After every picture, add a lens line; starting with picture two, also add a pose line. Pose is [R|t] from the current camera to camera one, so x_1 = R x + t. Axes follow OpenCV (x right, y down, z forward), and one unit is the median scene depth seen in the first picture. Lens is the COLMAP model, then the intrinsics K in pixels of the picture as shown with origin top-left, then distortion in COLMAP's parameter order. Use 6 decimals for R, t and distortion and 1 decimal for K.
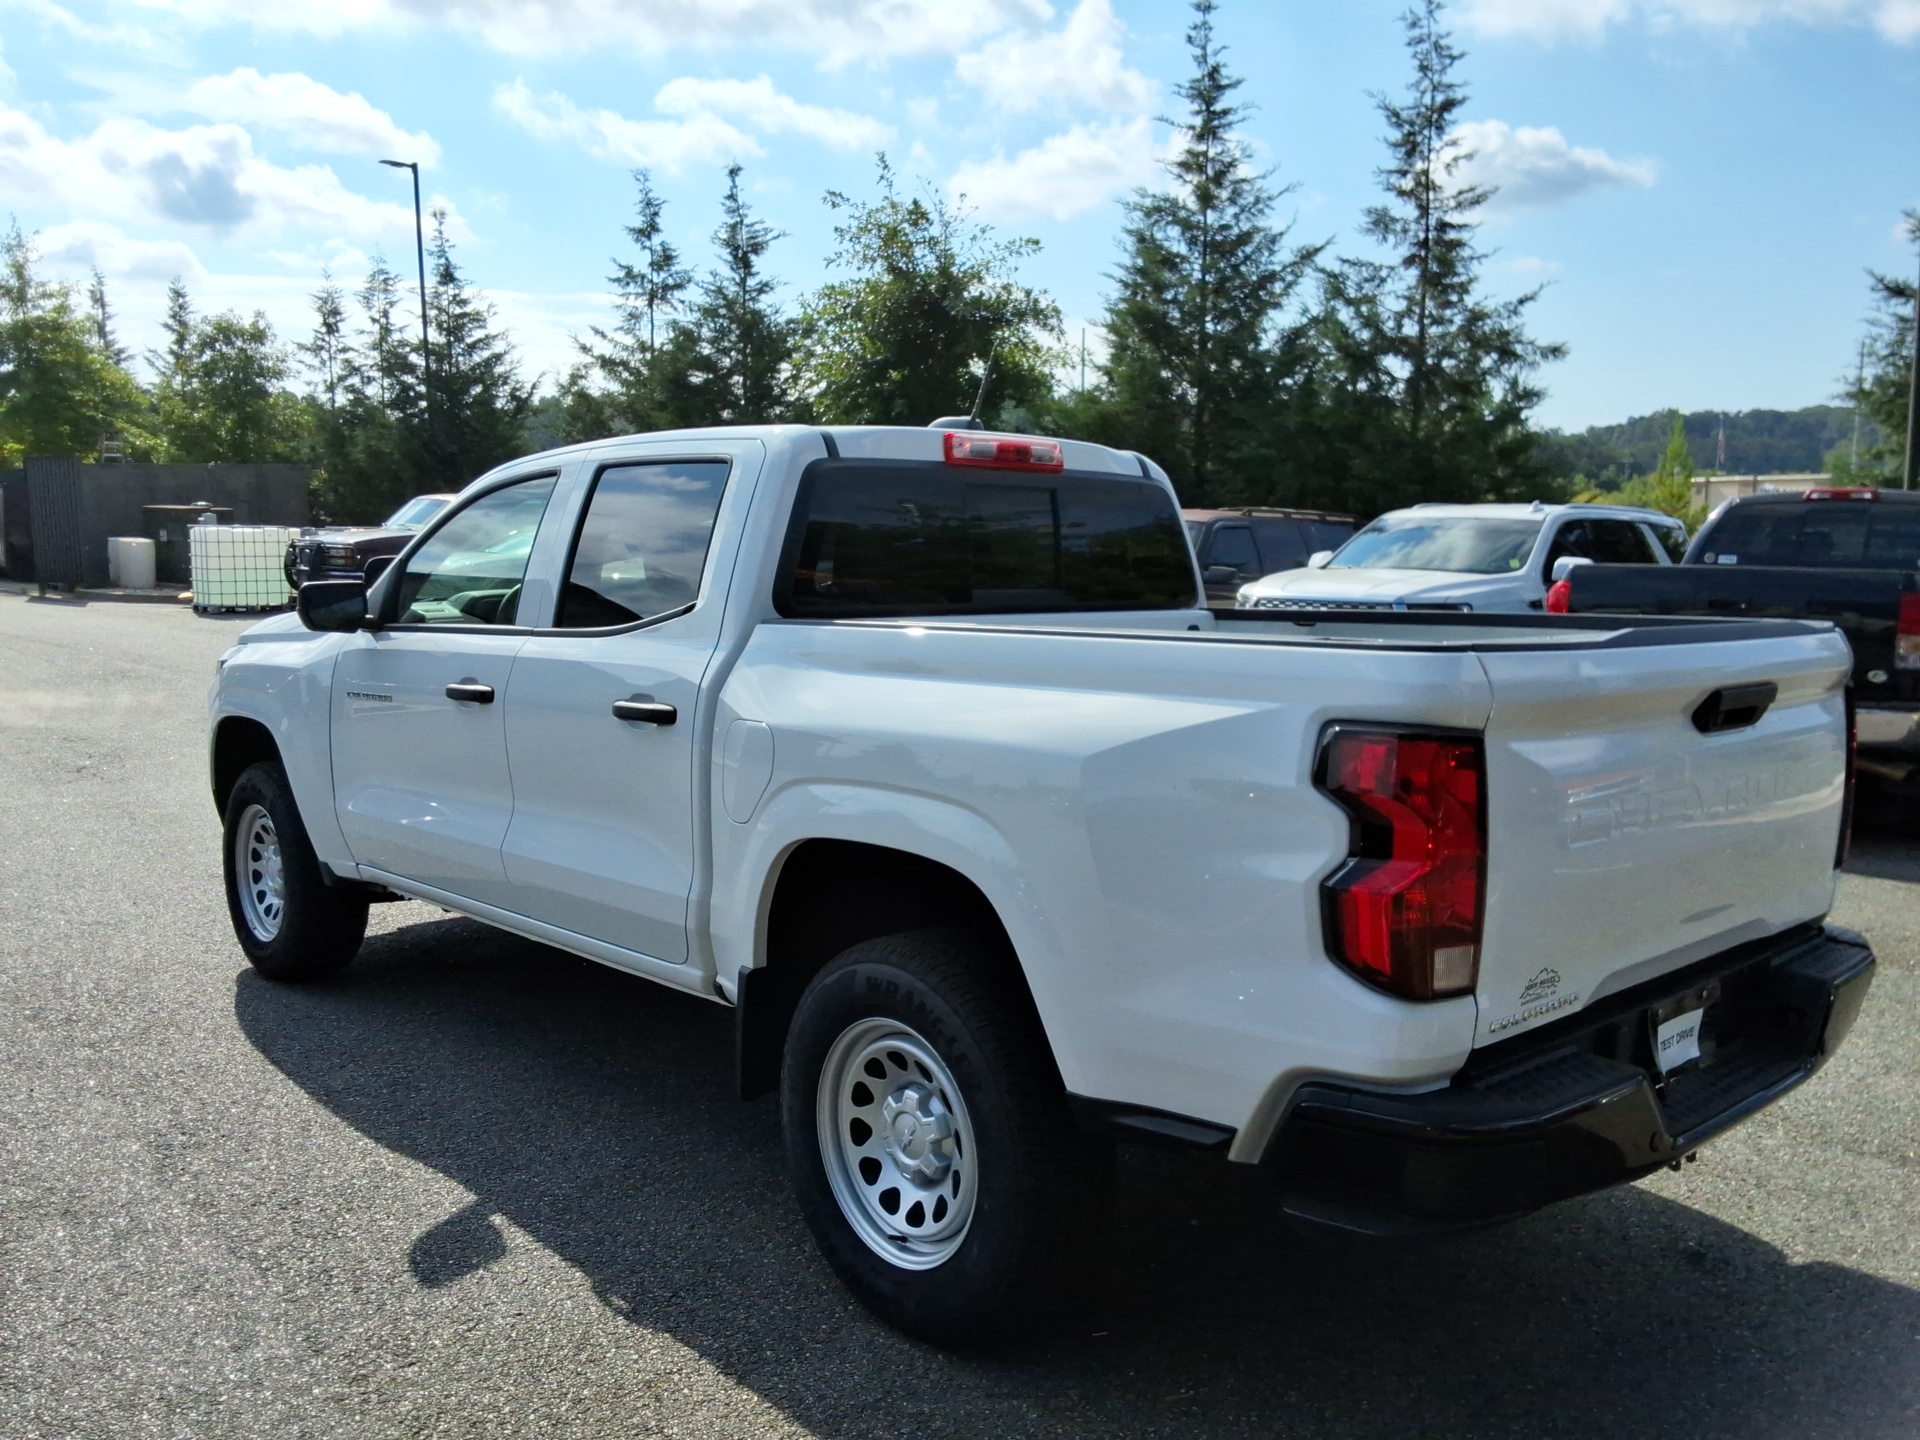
lens RADIAL K [[1545.4, 0, 966.6], [0, 1545.4, 762.7], [0, 0, 1]] dist [0.103384, -0.169055]
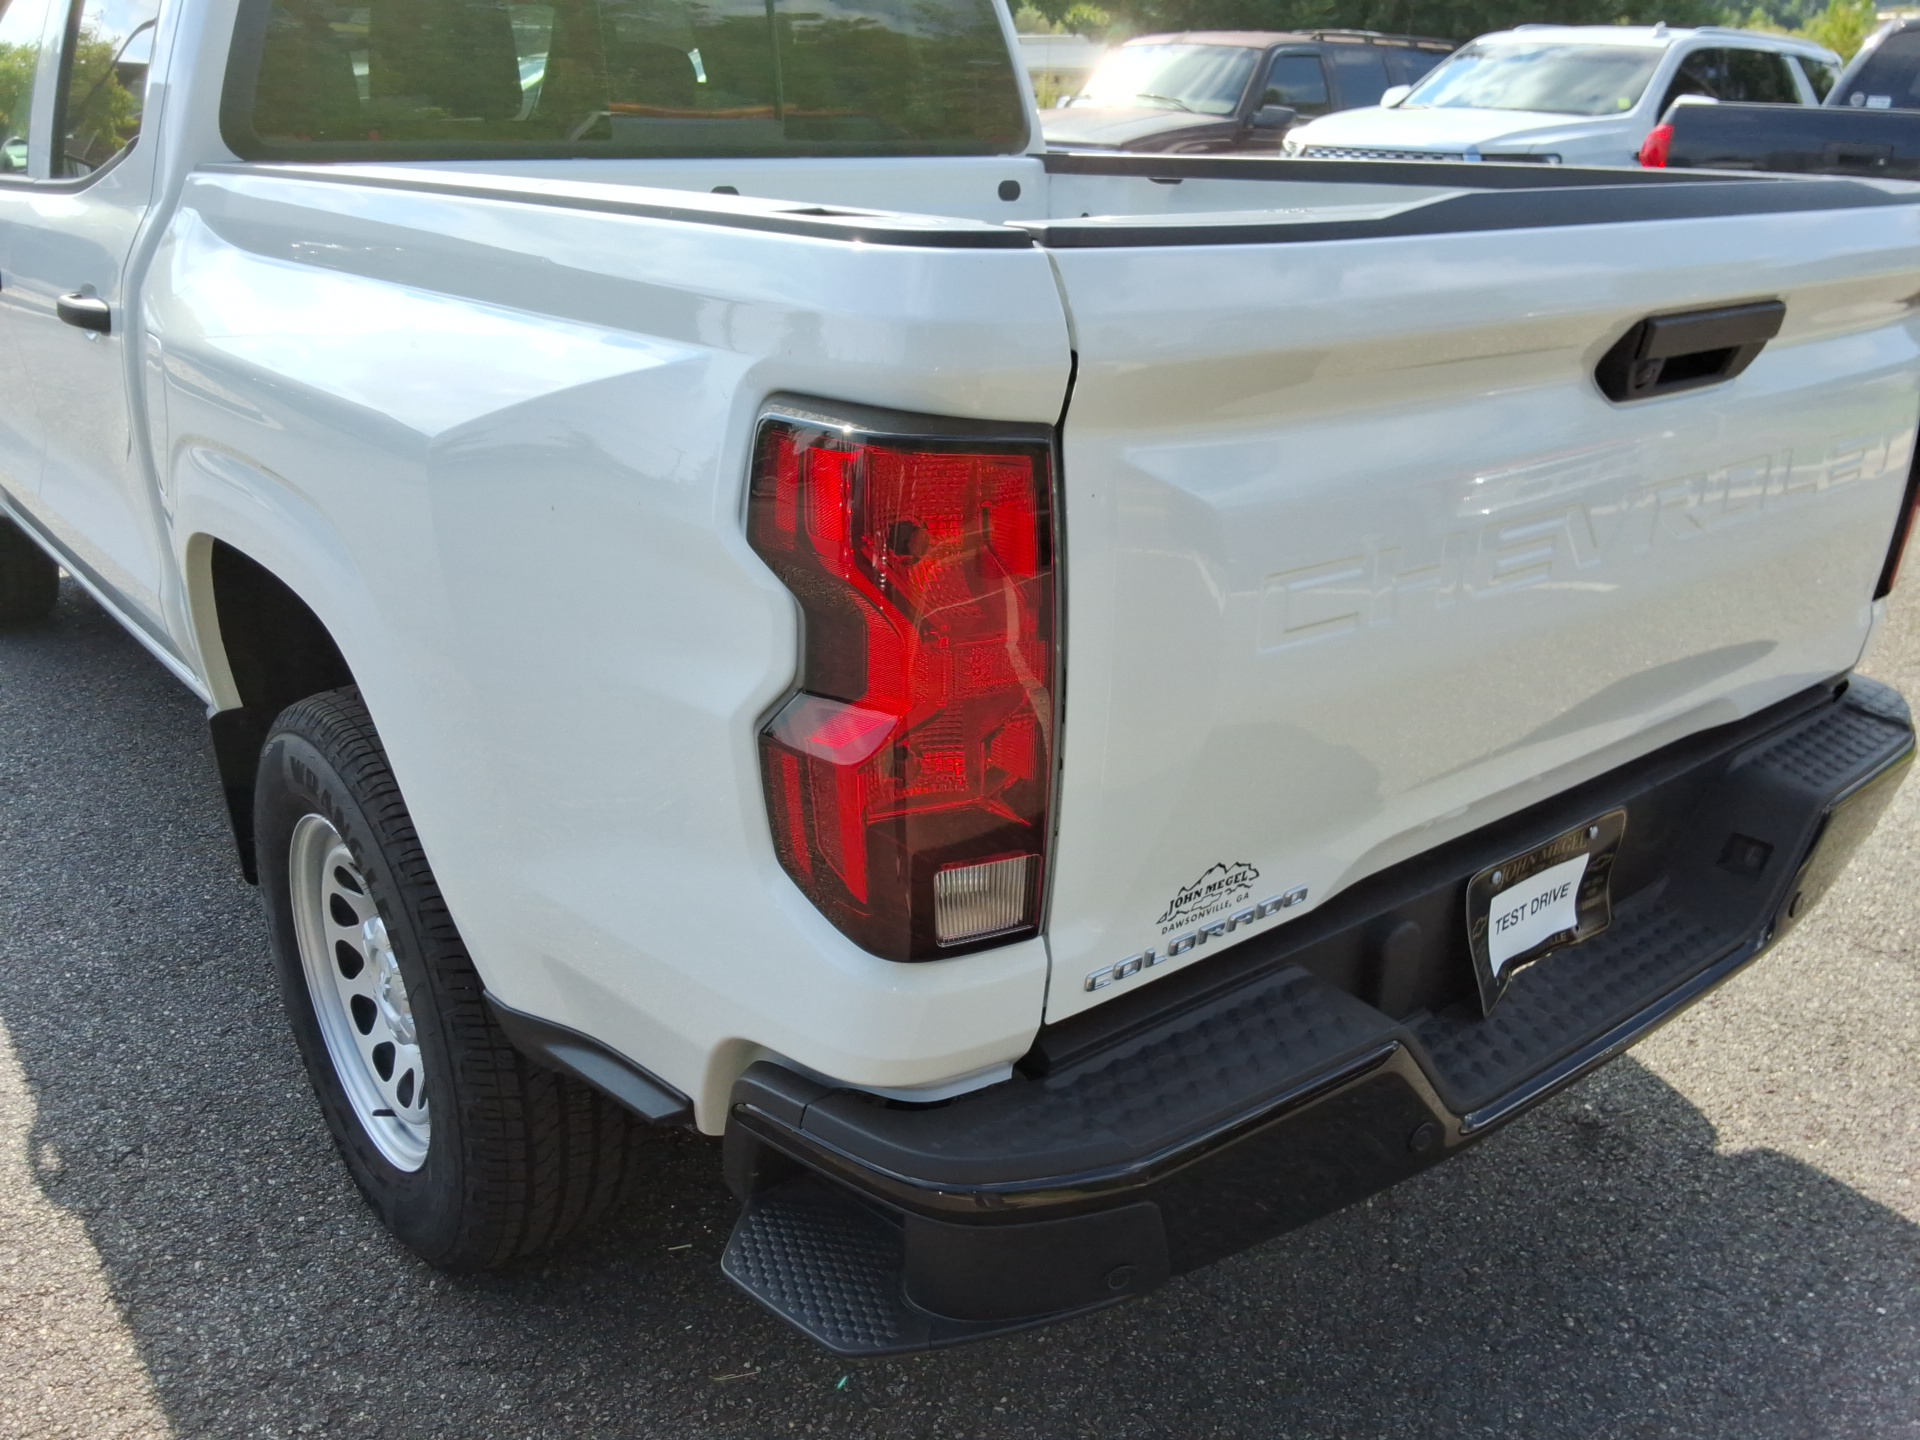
lens RADIAL K [[1594.1, 0, 940.5], [0, 1594.1, 748.9], [0, 0, 1]] dist [0.043767, -0.078754]
pose [[0.997906, 0.027859, -0.058381, 0.213517], [-0.012283, 0.967696, 0.251822, -0.030378], [0.063511, -0.250578, 0.966011, 0.331744]]
